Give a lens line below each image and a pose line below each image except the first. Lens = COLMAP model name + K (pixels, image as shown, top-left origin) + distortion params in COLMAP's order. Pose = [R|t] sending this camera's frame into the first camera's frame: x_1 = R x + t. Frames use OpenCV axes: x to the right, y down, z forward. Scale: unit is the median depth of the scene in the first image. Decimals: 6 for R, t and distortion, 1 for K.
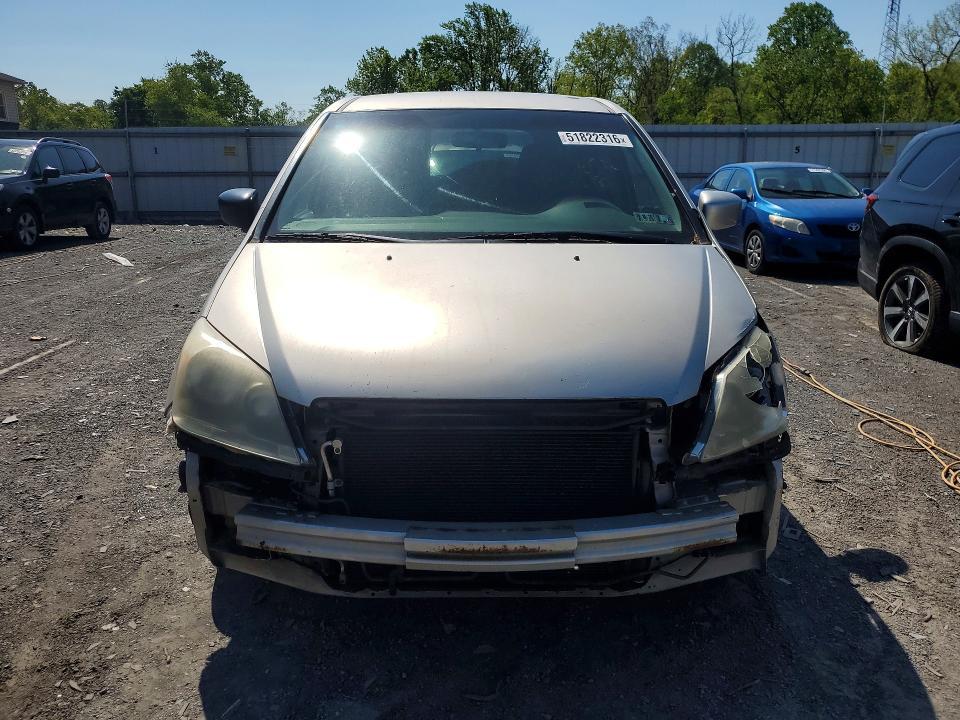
lens RADIAL K [[733.8, 0, 480.0], [0, 733.8, 360.0], [0, 0, 1]] dist [0.002717, -0.004565]
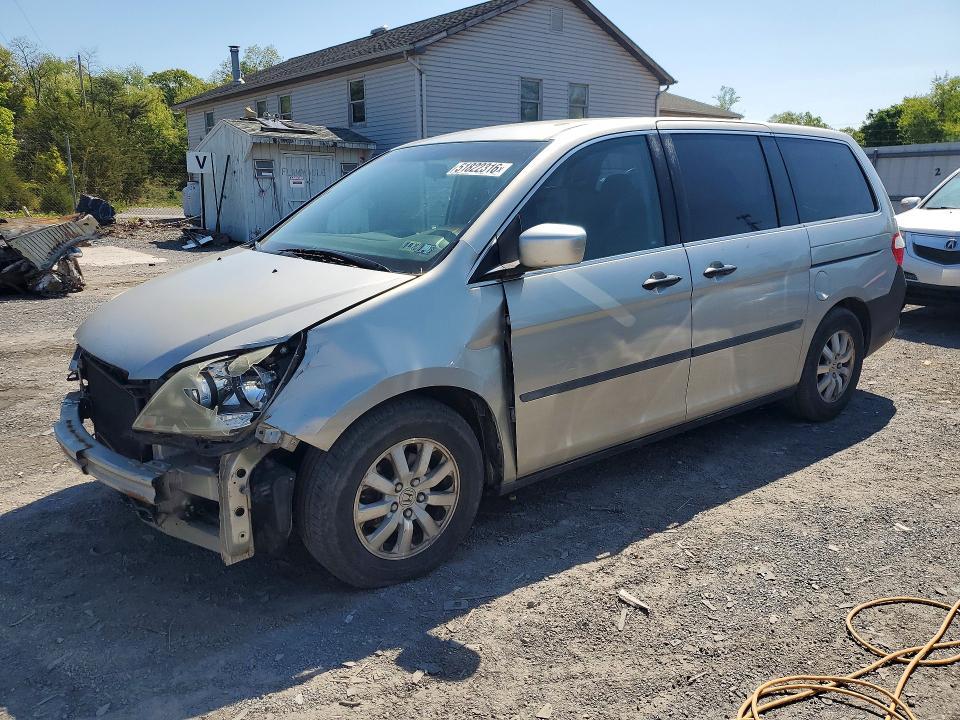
lens RADIAL K [[733.8, 0, 480.0], [0, 733.8, 360.0], [0, 0, 1]] dist [0.002717, -0.004565]
pose [[0.626182, 0.179295, -0.758781, 1.269449], [-0.206150, 0.976639, 0.060649, -0.136079], [0.751930, 0.118446, 0.648516, 0.482450]]
